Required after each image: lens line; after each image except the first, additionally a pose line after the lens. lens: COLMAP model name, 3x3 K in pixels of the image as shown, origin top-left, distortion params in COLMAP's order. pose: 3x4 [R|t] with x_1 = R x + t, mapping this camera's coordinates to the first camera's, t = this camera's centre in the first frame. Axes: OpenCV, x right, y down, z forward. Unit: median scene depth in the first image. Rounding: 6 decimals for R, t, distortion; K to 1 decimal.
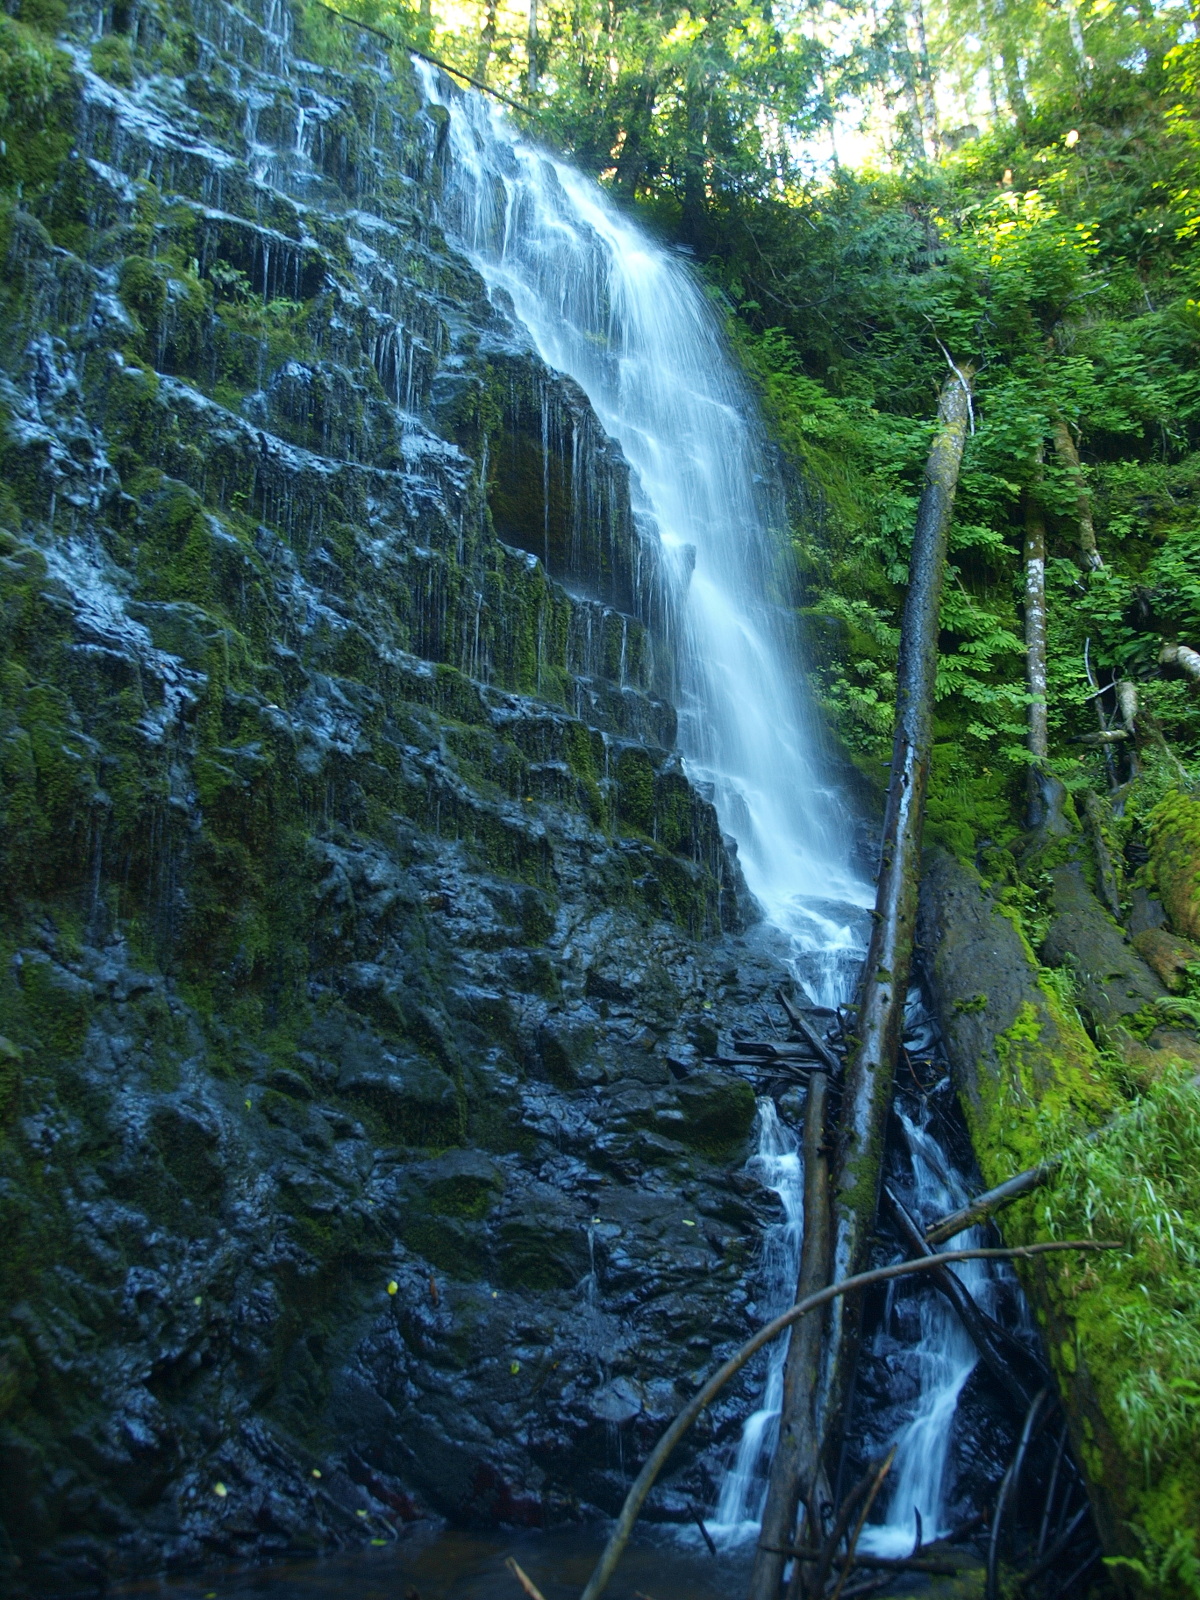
lens RADIAL K [[1329.8, 0, 620.9], [0, 1329.8, 794.8], [0, 0, 1]] dist [-0.098771, 0.119093]
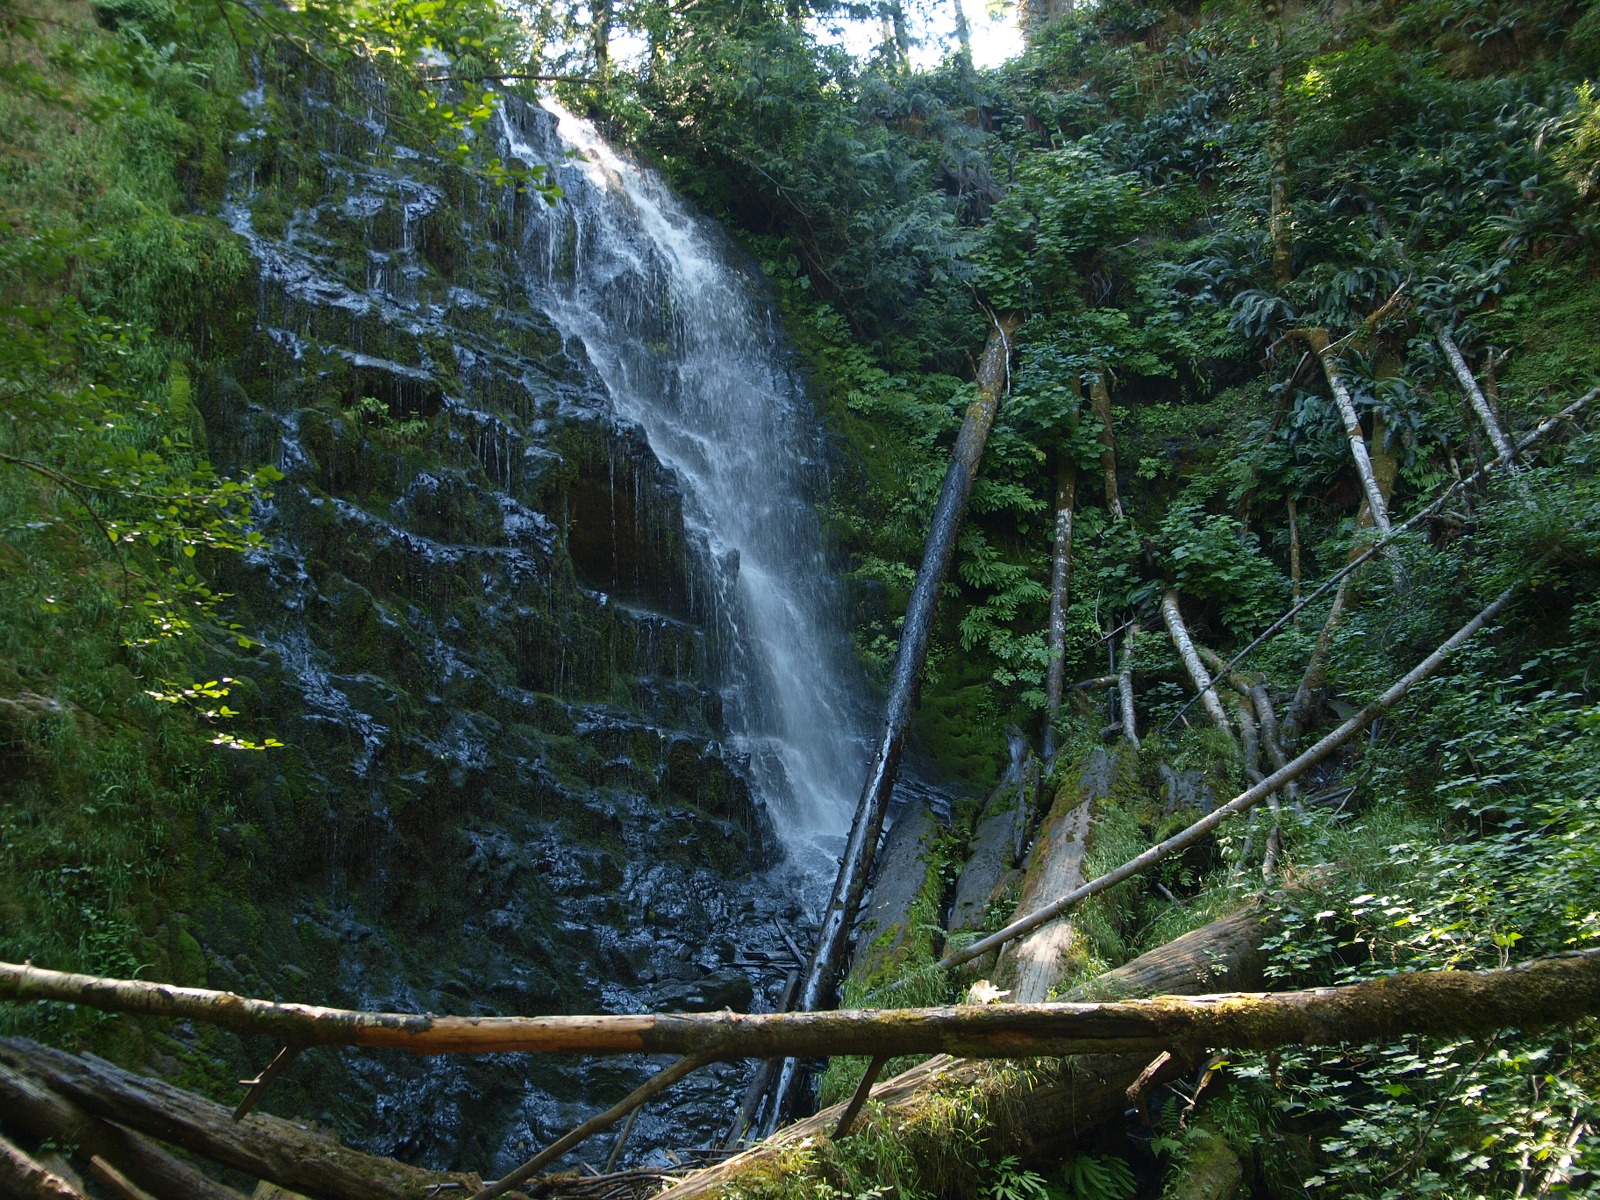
lens RADIAL K [[1790.4, 0, 800.0], [0, 1790.4, 600.0], [0, 0, 1]] dist [-0.000563, 0.016702]
pose [[0.999282, -0.033404, 0.017877, 0.107073], [0.033609, 0.999371, -0.011282, -0.159384], [-0.017489, 0.011875, 0.999777, -0.881967]]
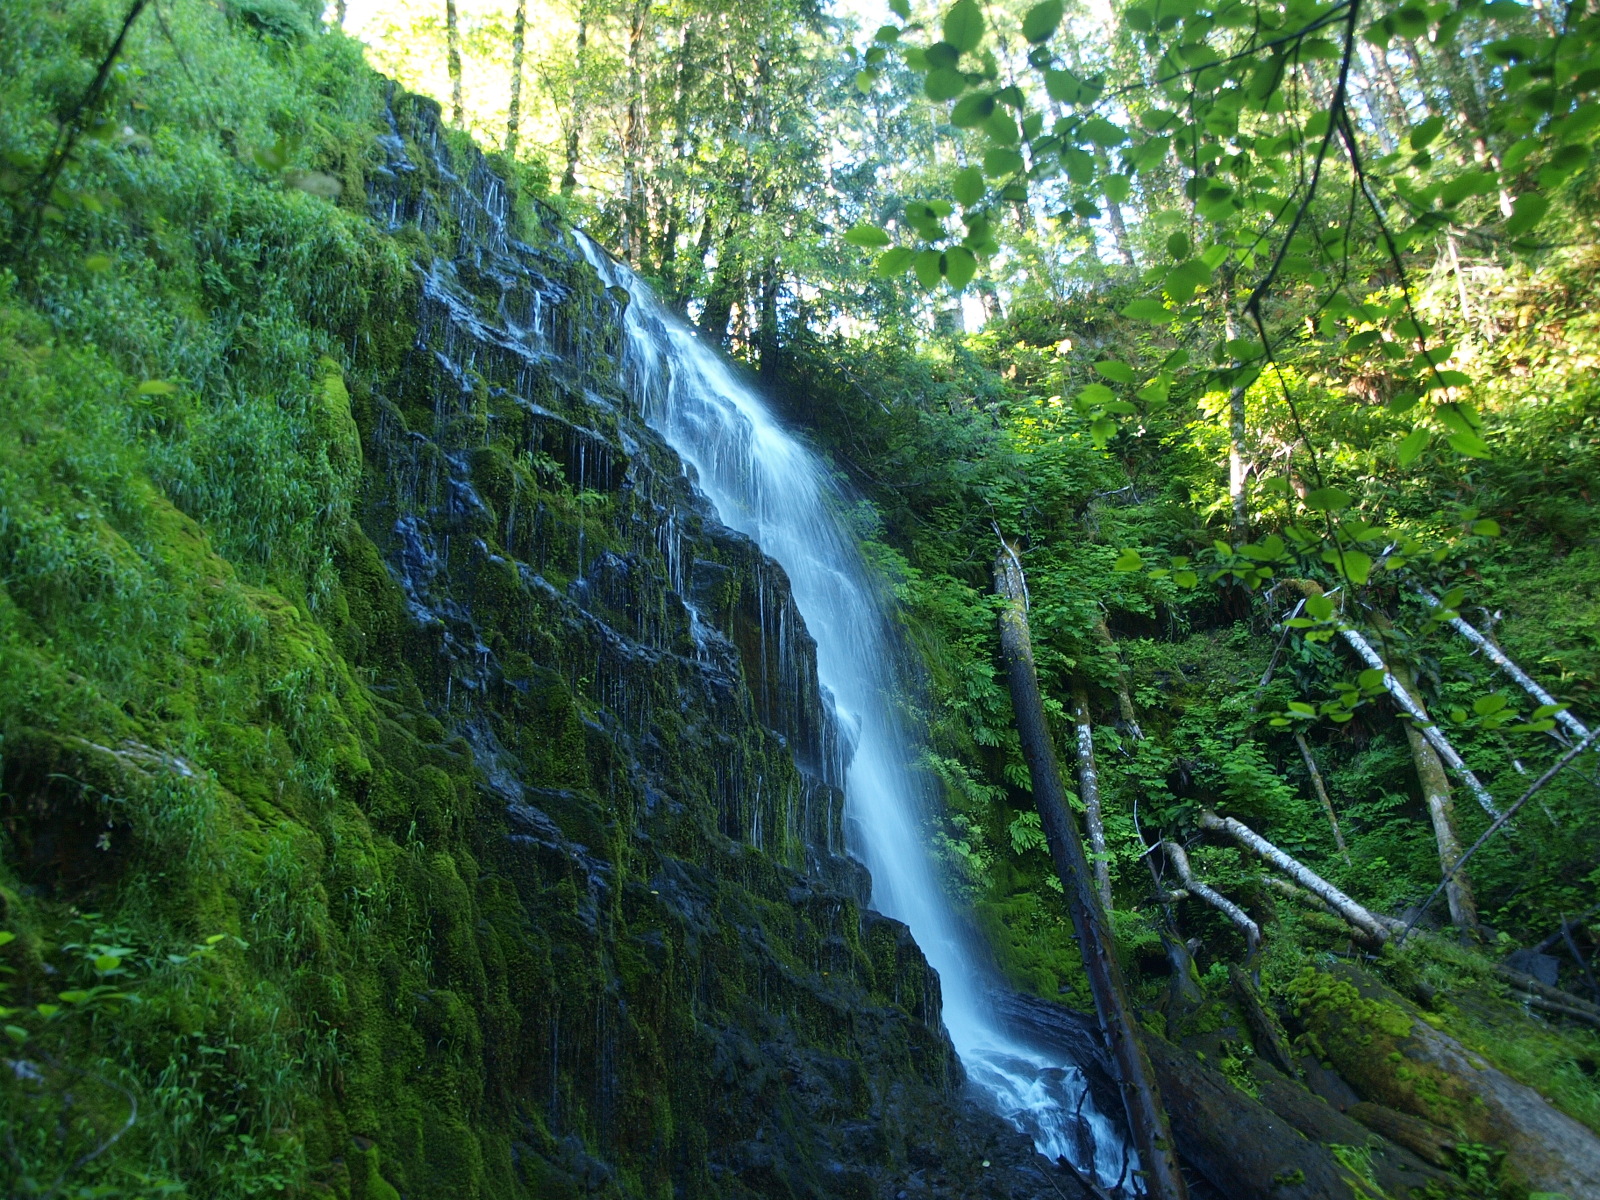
lens RADIAL K [[1365.7, 0, 800.0], [0, 1365.7, 600.0], [0, 0, 1]] dist [-0.104230, 0.129525]
pose [[0.966598, 0.088570, 0.240506, -0.361396], [-0.039391, 0.978580, -0.202062, -0.067006], [-0.253251, 0.185839, 0.949383, -0.110459]]
